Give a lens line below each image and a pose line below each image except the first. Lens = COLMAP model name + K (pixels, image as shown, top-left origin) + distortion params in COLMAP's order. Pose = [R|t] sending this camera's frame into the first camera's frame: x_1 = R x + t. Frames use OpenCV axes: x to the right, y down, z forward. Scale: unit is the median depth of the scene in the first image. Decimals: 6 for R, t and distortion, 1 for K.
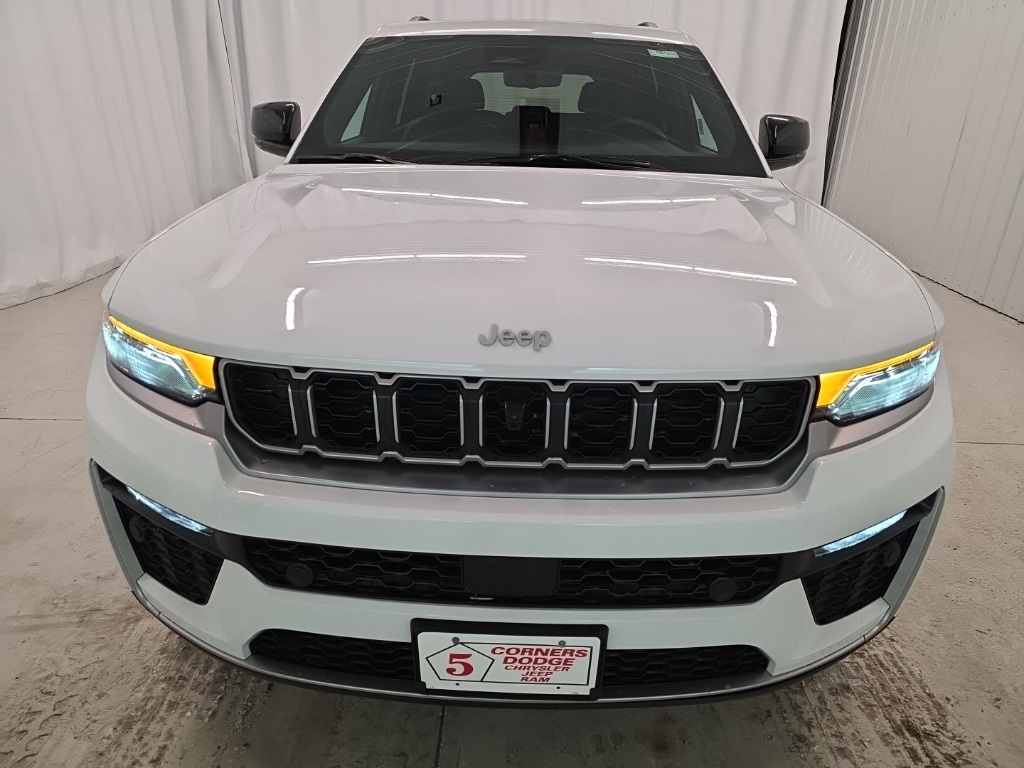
lens RADIAL K [[684.3, 0, 512.7], [0, 684.3, 379.8], [0, 0, 1]] dist [0.045411, -0.032998]
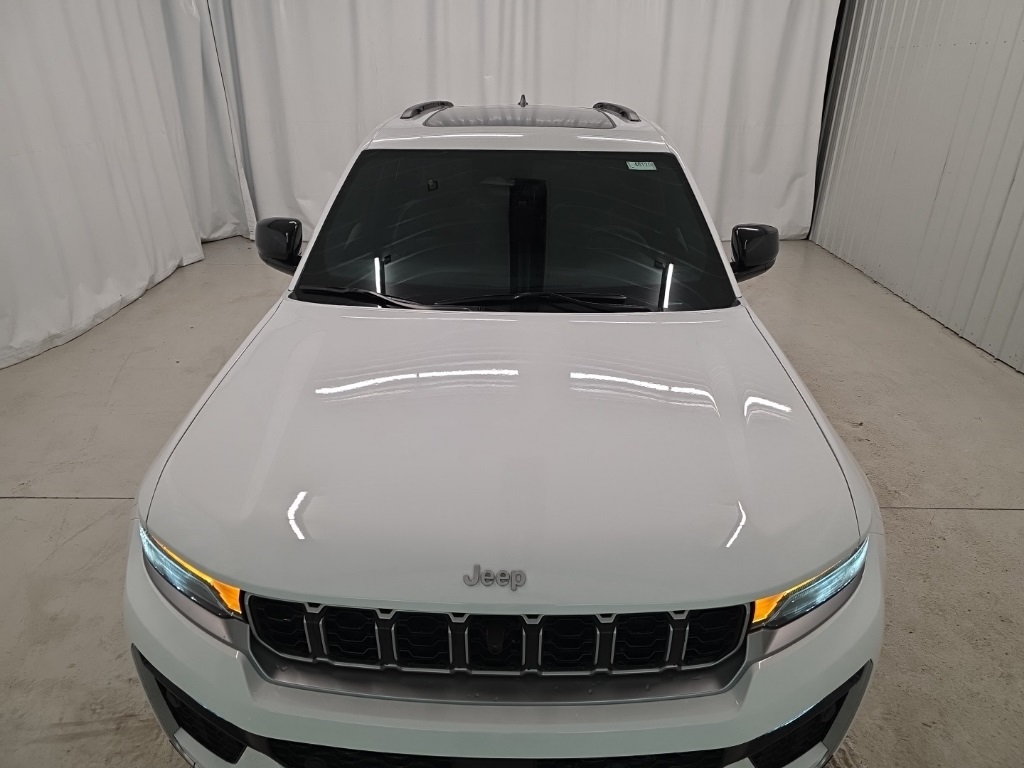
lens RADIAL K [[684.3, 0, 511.3], [0, 684.3, 381.5], [0, 0, 1]] dist [0.045411, -0.032998]
pose [[0.999892, -0.014378, -0.002984, 0.030036], [0.014482, 0.999161, 0.038319, -0.331586], [0.002430, -0.038358, 0.999261, -0.126502]]
